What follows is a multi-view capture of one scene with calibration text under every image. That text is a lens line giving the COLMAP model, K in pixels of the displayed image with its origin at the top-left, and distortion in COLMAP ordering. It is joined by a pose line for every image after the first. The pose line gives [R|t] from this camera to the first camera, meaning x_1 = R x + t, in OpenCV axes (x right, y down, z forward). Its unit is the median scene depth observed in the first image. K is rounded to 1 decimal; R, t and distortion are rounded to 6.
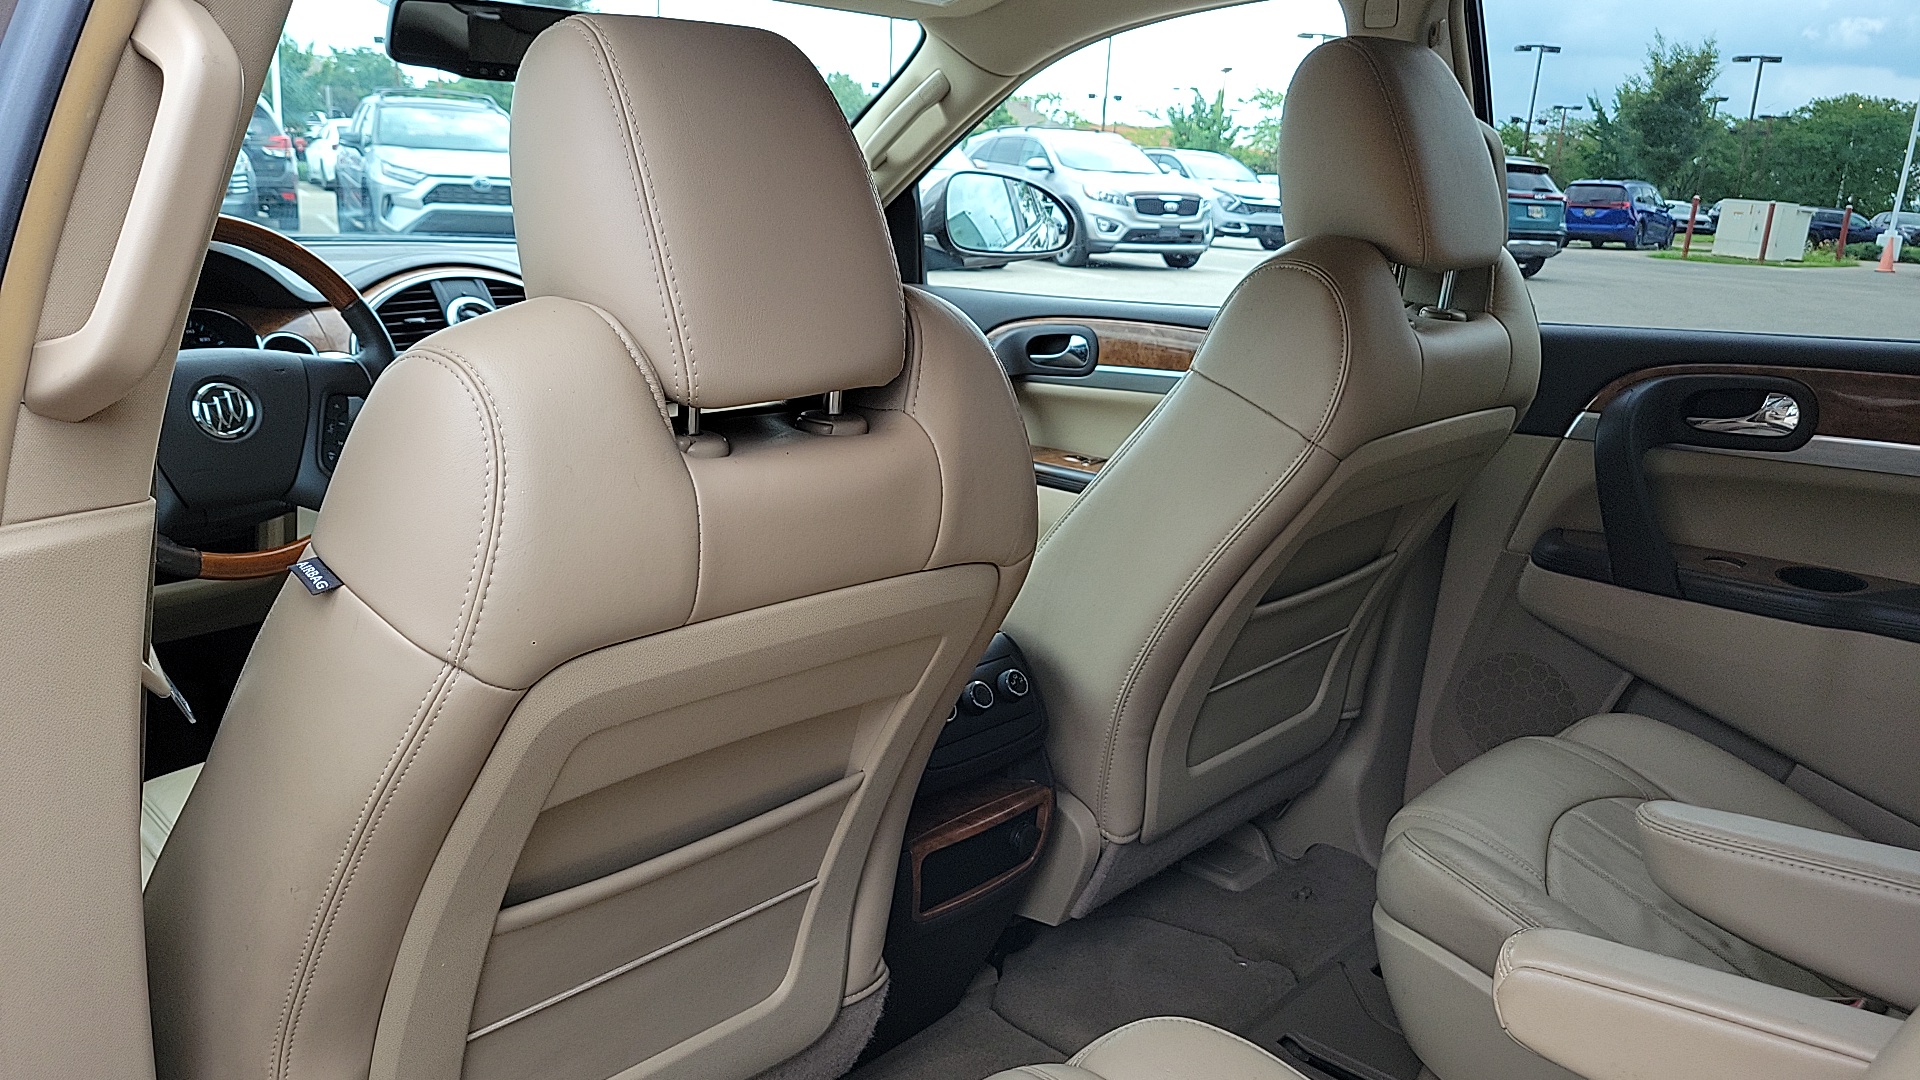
lens RADIAL K [[1457.0, 0, 957.5], [0, 1457.0, 533.3], [0, 0, 1]] dist [0.034820, -0.002160]
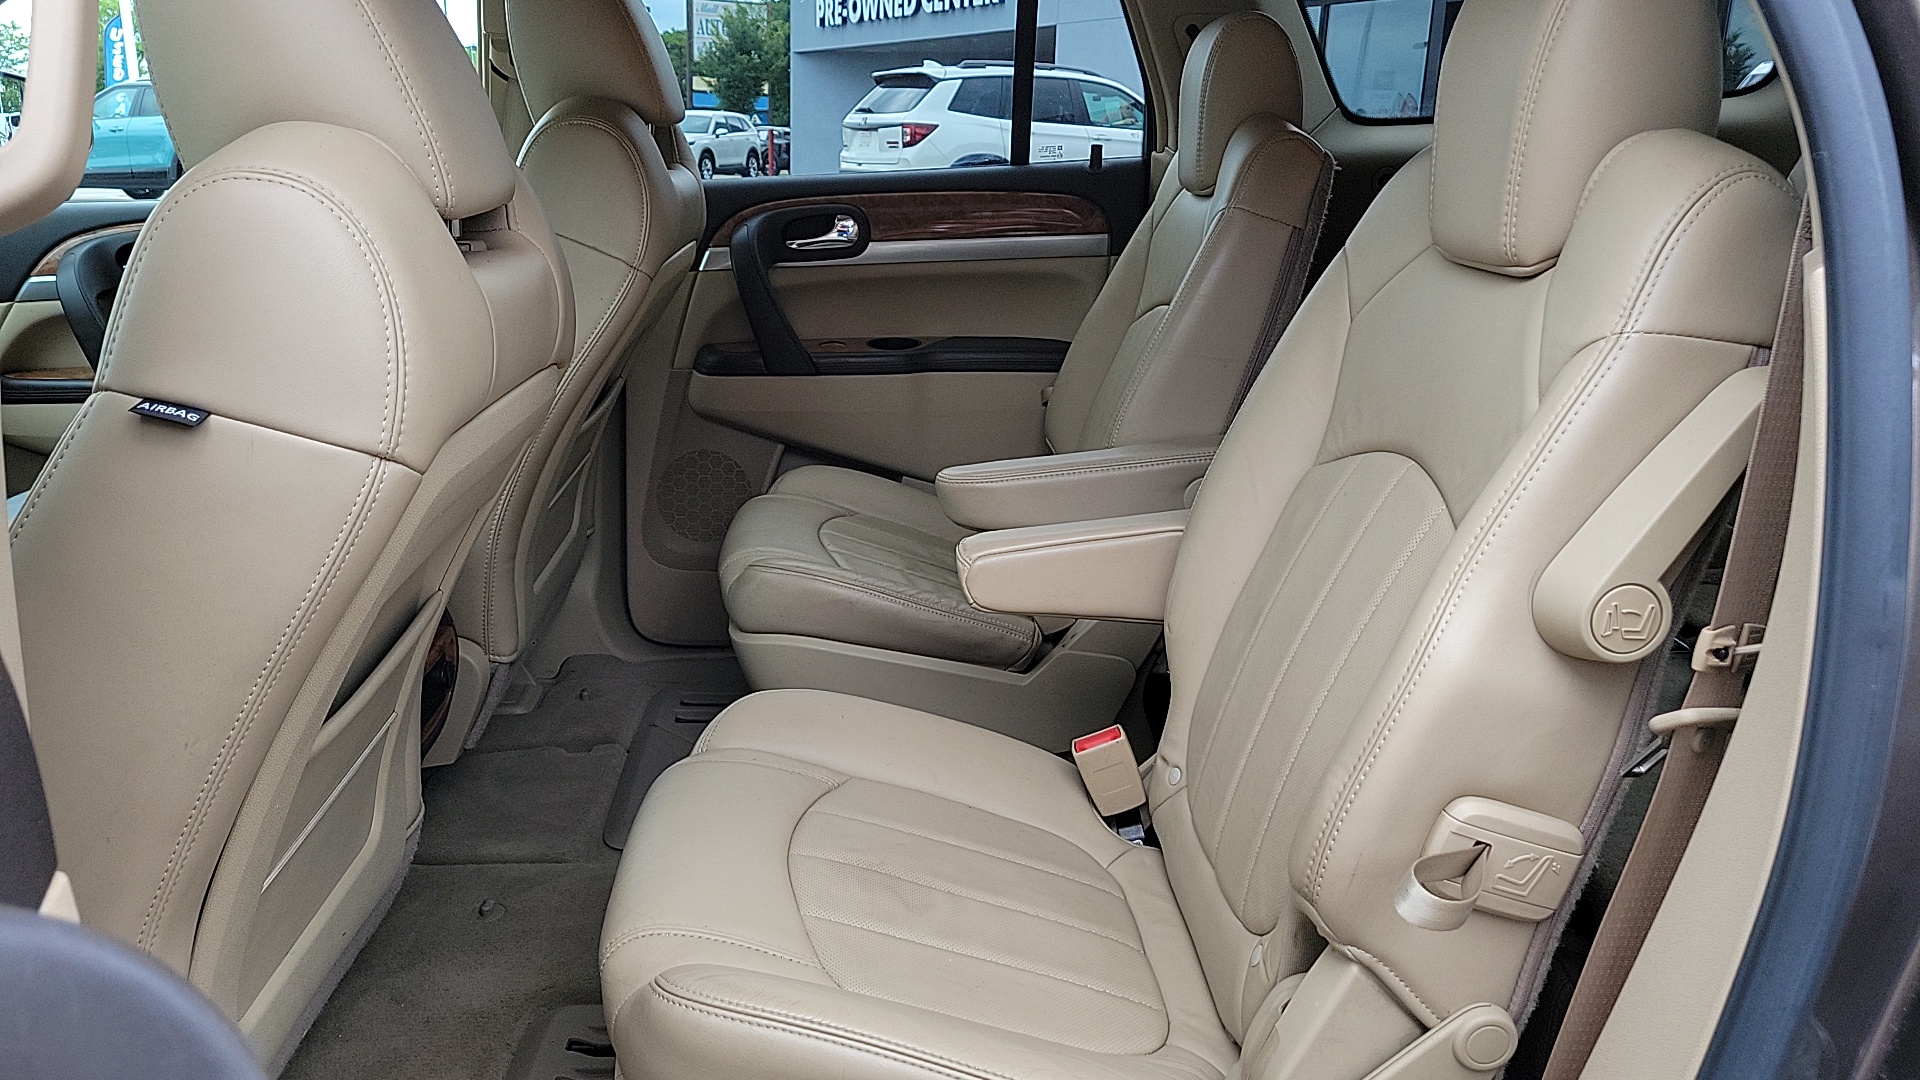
lens RADIAL K [[1457.0, 0, 957.5], [0, 1457.0, 533.3], [0, 0, 1]] dist [0.034820, -0.002160]
pose [[0.684415, -0.233141, 0.690812, -0.374036], [0.201443, 0.971081, 0.128150, 0.040008], [-0.700711, 0.051452, 0.711587, -0.035535]]
